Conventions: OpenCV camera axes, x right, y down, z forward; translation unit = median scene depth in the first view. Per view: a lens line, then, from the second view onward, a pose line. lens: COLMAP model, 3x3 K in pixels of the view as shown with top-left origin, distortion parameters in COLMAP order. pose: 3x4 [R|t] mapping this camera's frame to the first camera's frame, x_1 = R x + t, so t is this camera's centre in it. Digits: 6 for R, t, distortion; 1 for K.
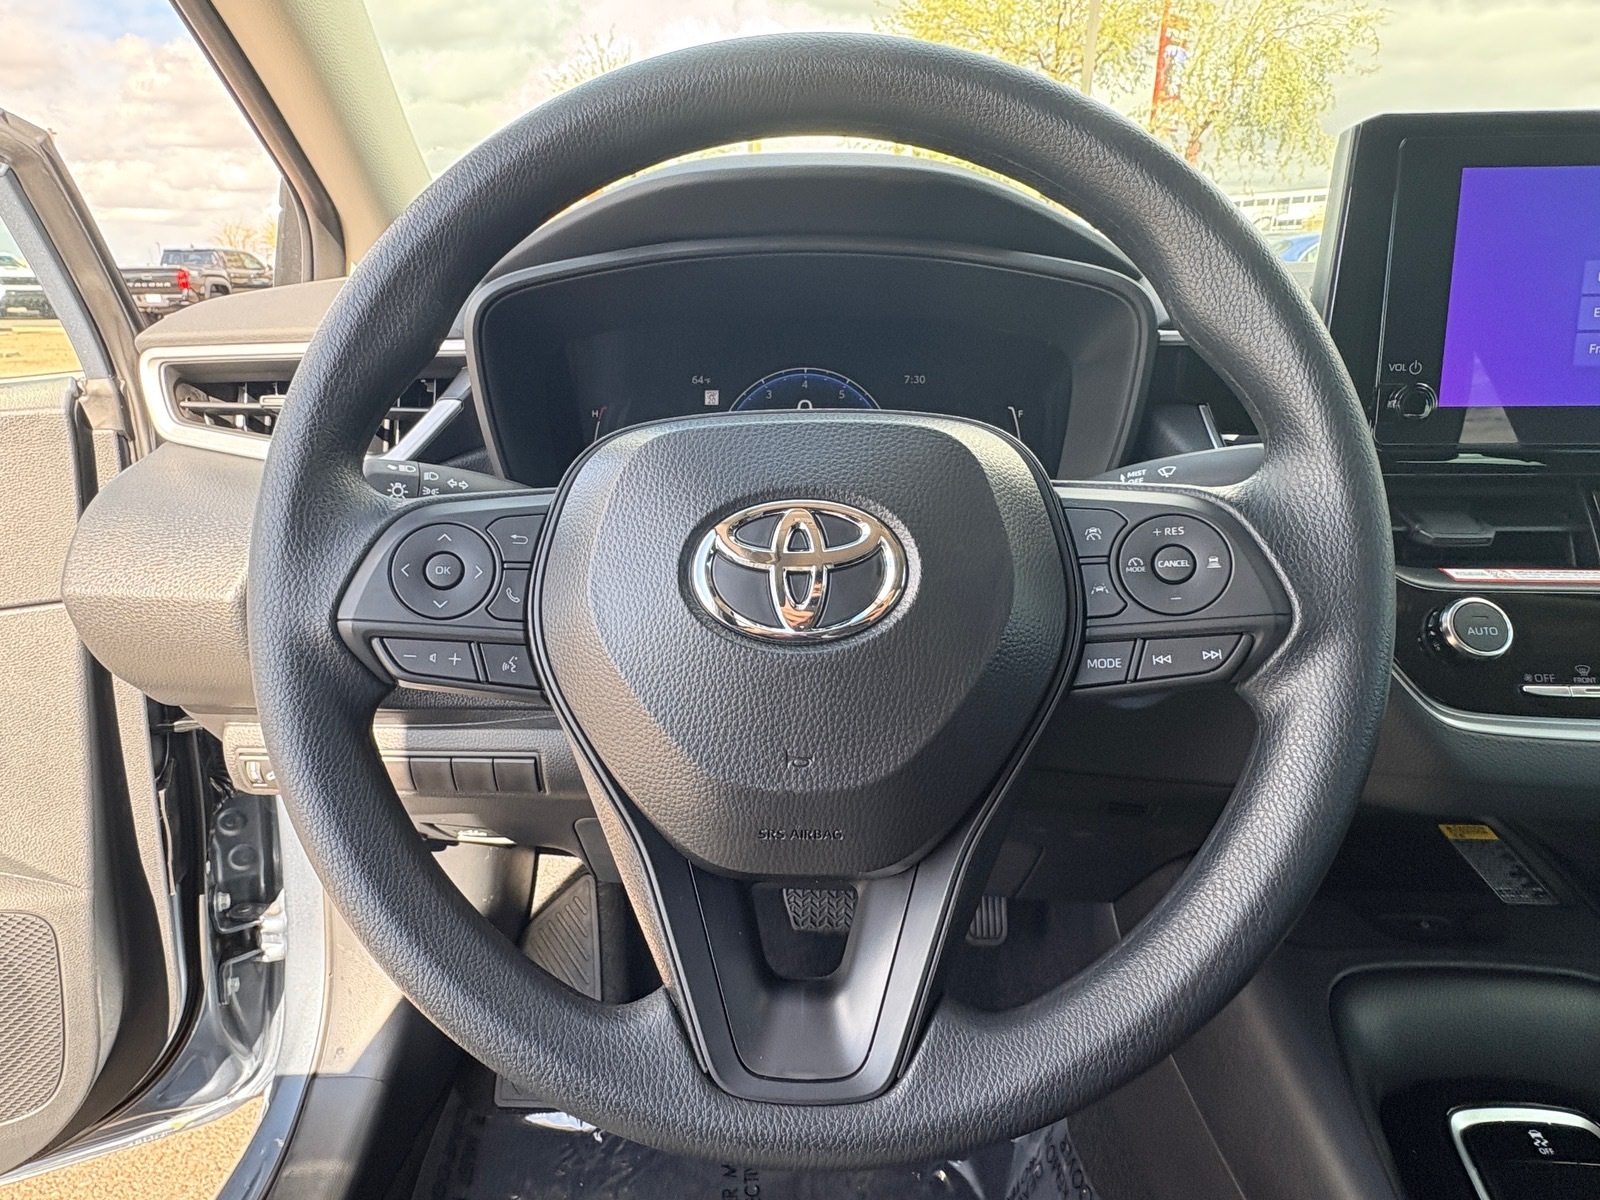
lens RADIAL K [[928.4, 0, 800.0], [0, 928.4, 600.0], [0, 0, 1]] dist [-0.010383, -0.001151]
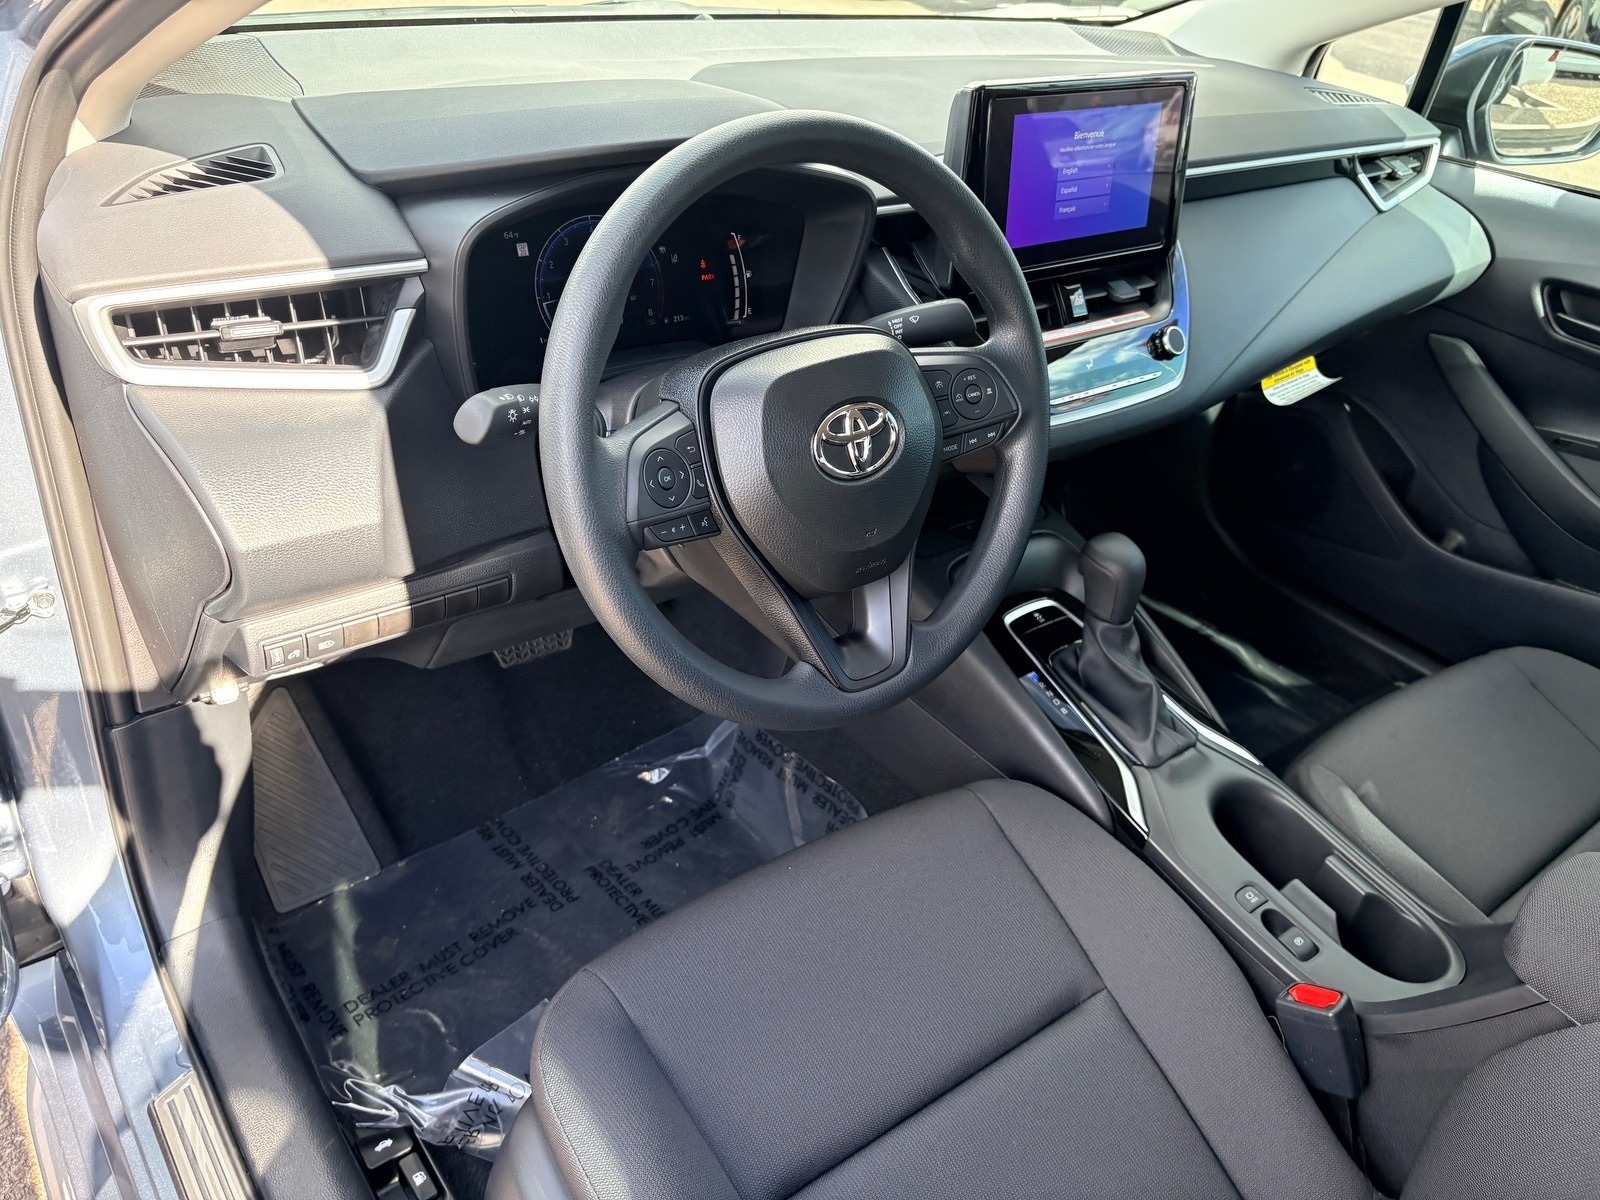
lens RADIAL K [[1246.0, 0, 778.2], [0, 1246.0, 597.0], [0, 0, 1]] dist [0.009277, -0.041983]
pose [[0.755991, -0.283195, 0.590151, -1.391814], [0.080216, 0.934855, 0.345849, -0.502320], [-0.649648, -0.214120, 0.729459, -0.696199]]
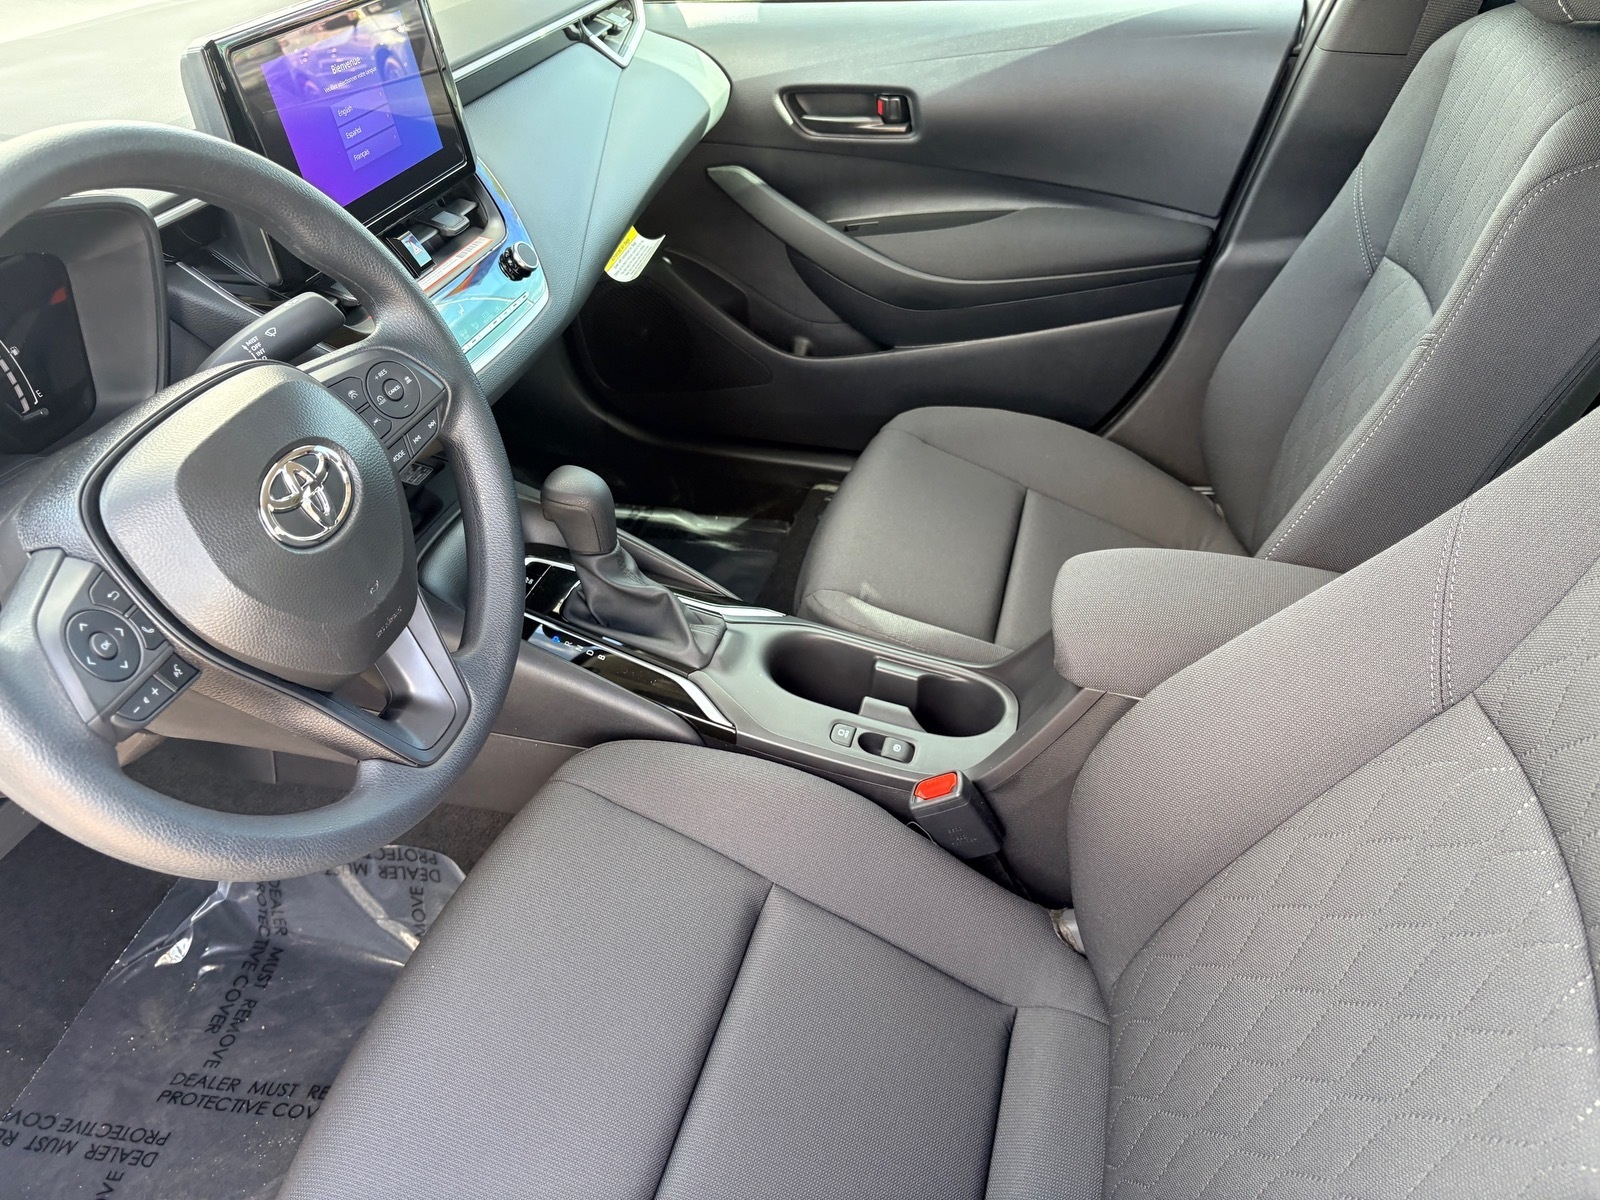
lens RADIAL K [[1231.0, 0, 800.0], [0, 1231.0, 600.0], [0, 0, 1]] dist [0.009446, -0.047195]
pose [[0.172191, -0.562758, 0.808489, -1.320786], [0.274301, 0.815678, 0.509341, -0.575376], [-0.946102, 0.134065, 0.294818, -0.322715]]
